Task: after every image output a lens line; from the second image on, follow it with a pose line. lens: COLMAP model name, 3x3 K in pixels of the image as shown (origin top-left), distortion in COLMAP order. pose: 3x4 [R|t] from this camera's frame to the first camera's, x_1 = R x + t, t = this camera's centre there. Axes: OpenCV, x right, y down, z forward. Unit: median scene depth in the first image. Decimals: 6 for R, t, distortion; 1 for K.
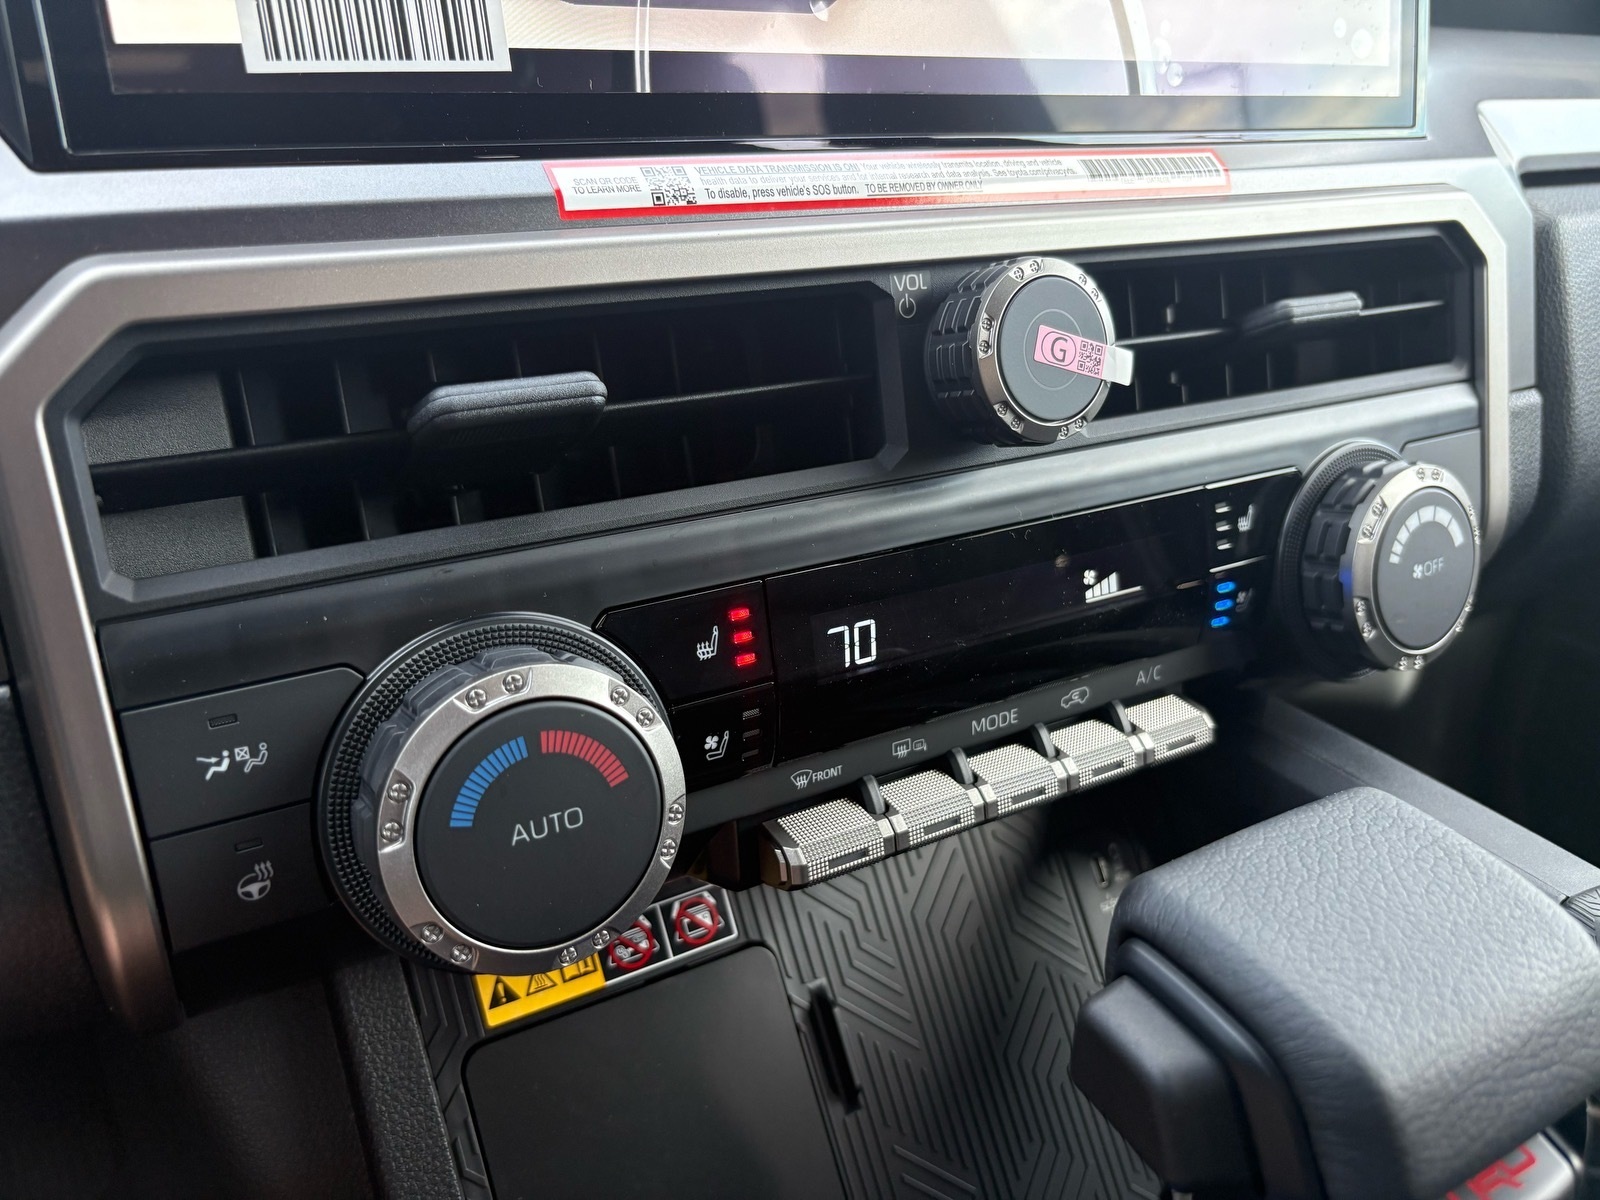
lens RADIAL K [[1245.0, 0, 799.9], [0, 1245.0, 597.8], [0, 0, 1]] dist [0.032040, -0.050066]
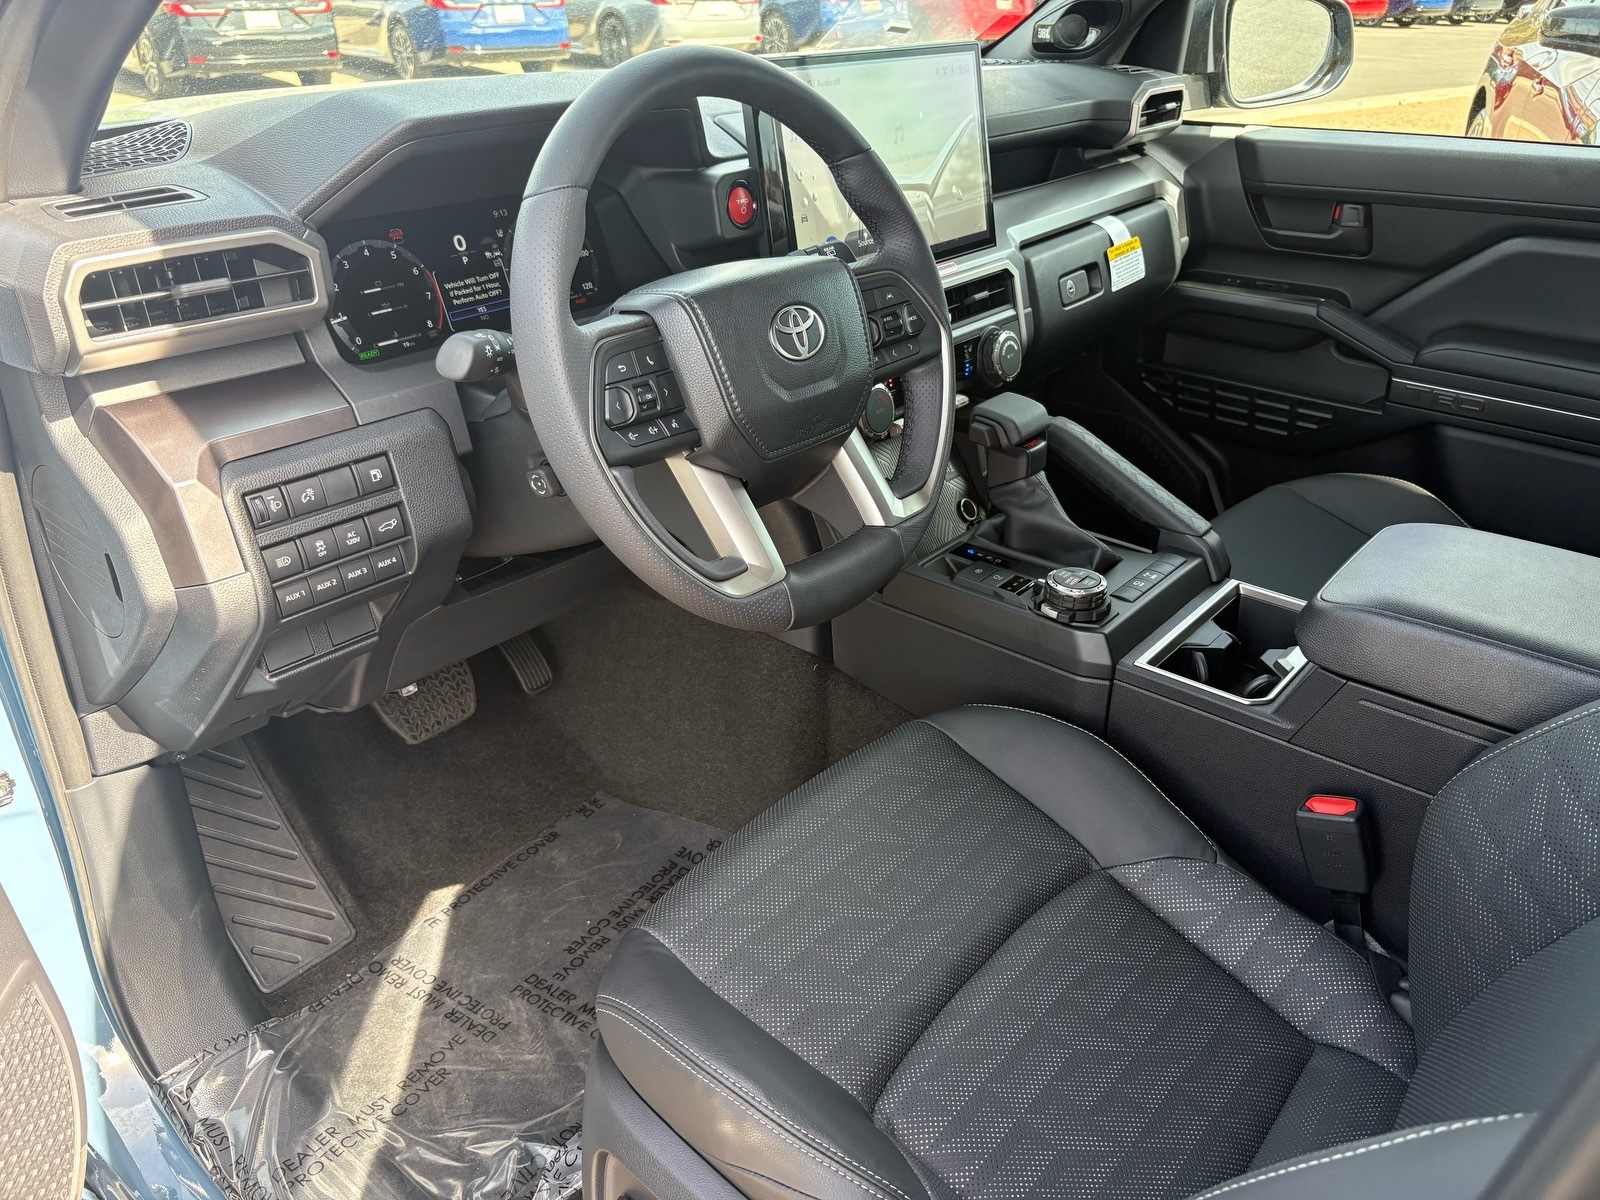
lens RADIAL K [[1245.0, 0, 790.7], [0, 1245.0, 606.1], [0, 0, 1]] dist [0.032040, -0.050066]
pose [[0.946522, -0.158059, 0.281272, -1.628065], [0.135149, 0.985847, 0.099197, 0.312232], [-0.292970, -0.055879, 0.954487, -3.057046]]
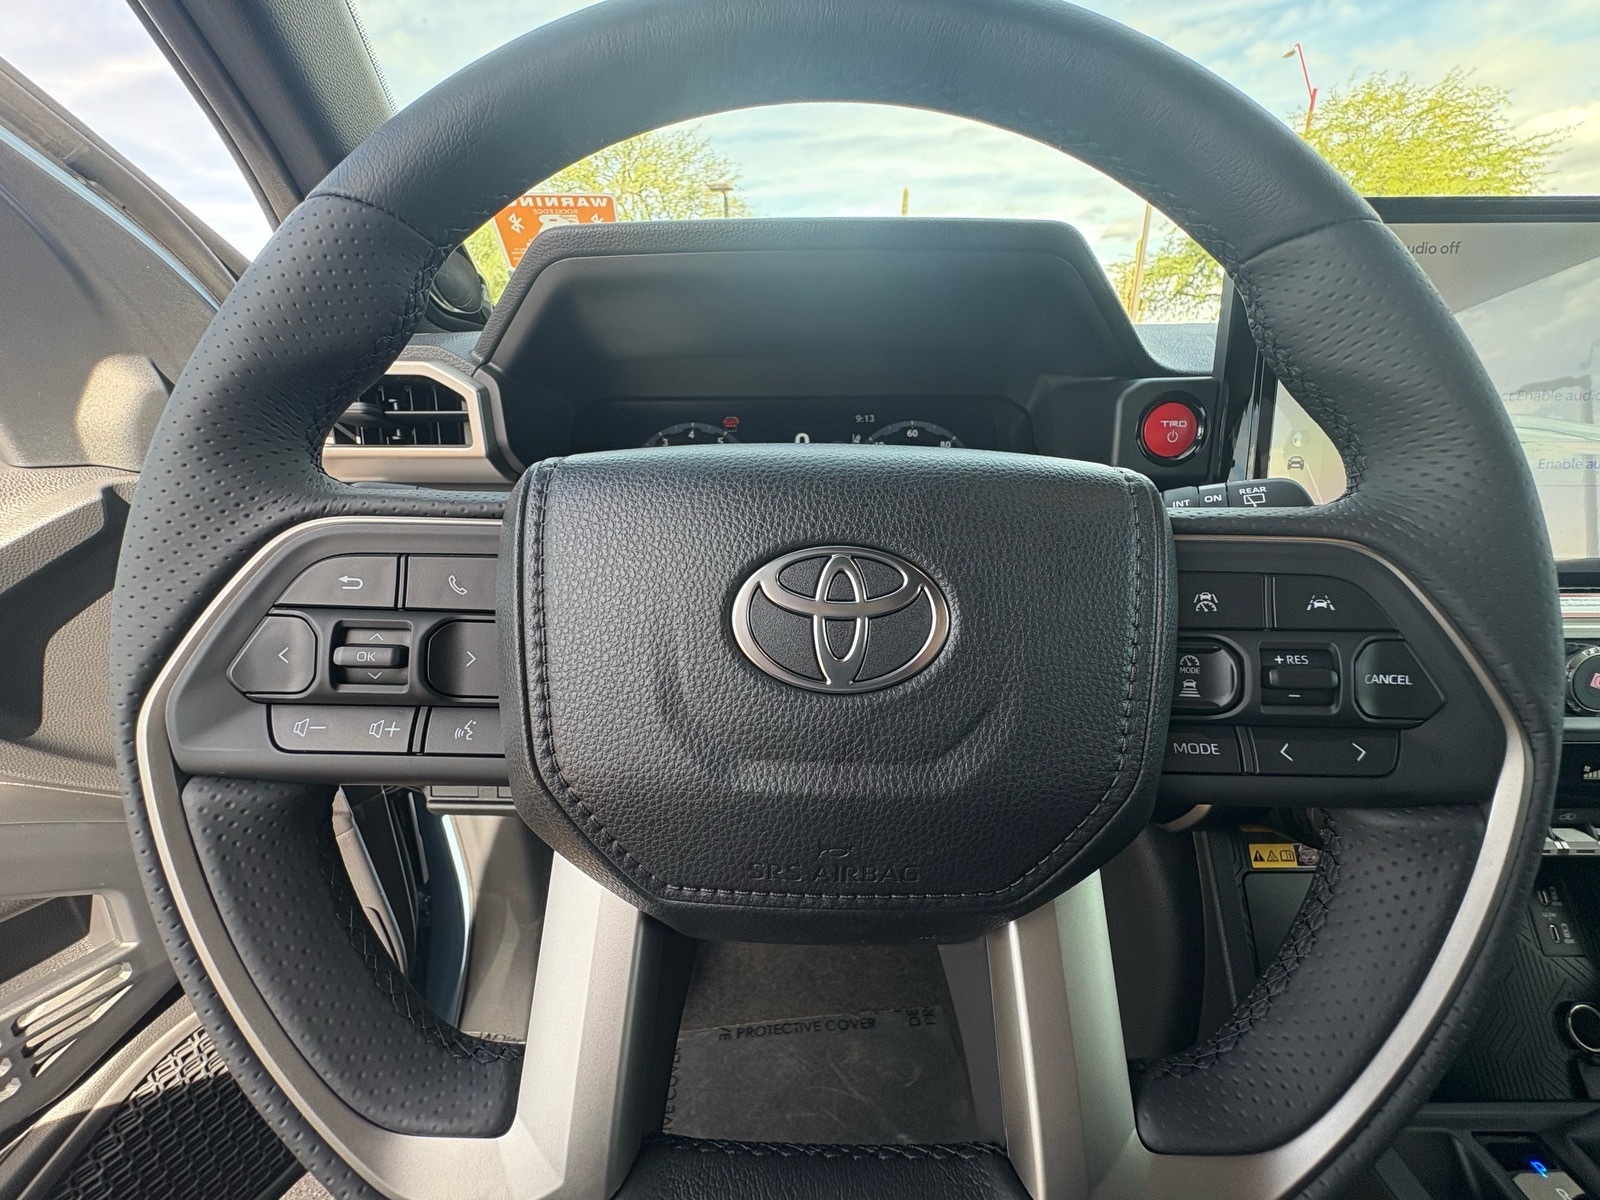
lens RADIAL K [[646.4, 0, 805.1], [0, 646.4, 602.4], [0, 0, 1]] dist [0.003302, 0.001119]
pose [[0.860188, 0.150673, -0.487211, -0.492195], [-0.189182, 0.981469, -0.030483, -0.007711], [0.473589, 0.118393, 0.872752, -0.821210]]
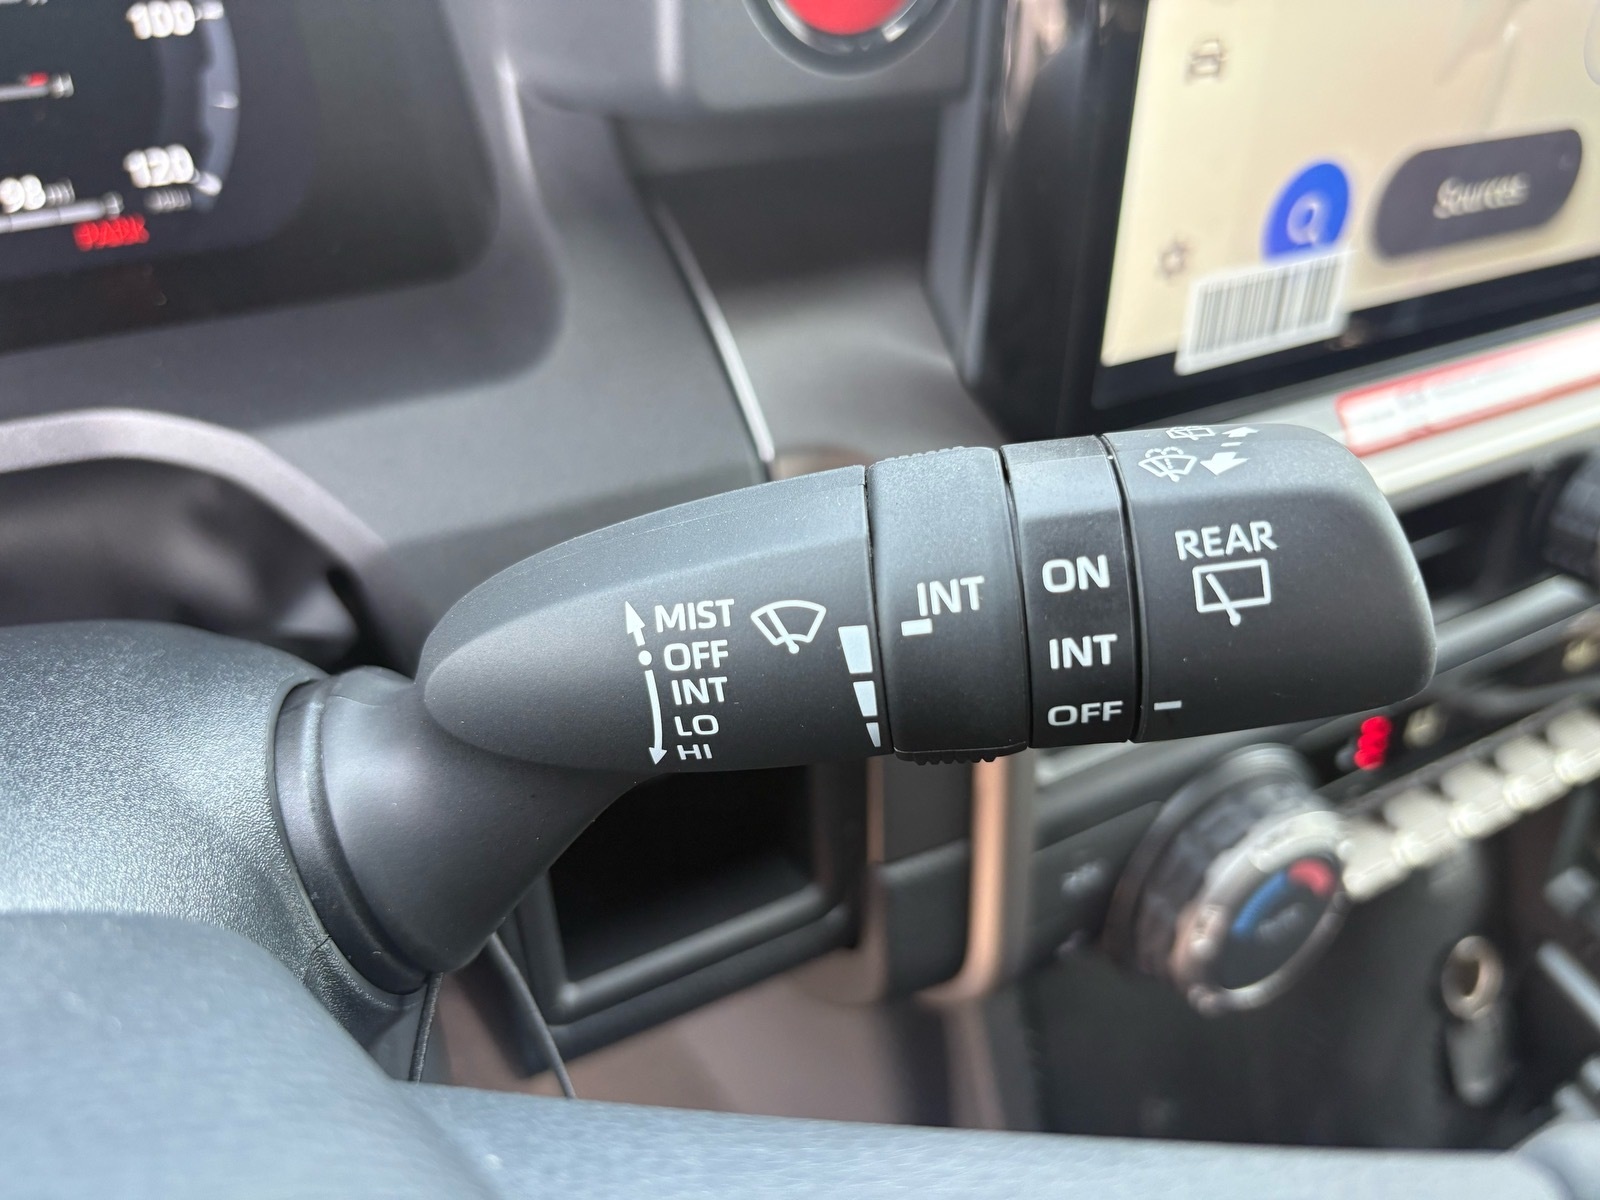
lens RADIAL K [[1245.0, 0, 802.8], [0, 1245.0, 591.0], [0, 0, 1]] dist [0.032040, -0.050066]
pose [[0.995844, 0.087509, 0.025220, -0.557544], [-0.090954, 0.941636, 0.324112, -0.394449], [0.004615, -0.325059, 0.945683, -0.154357]]
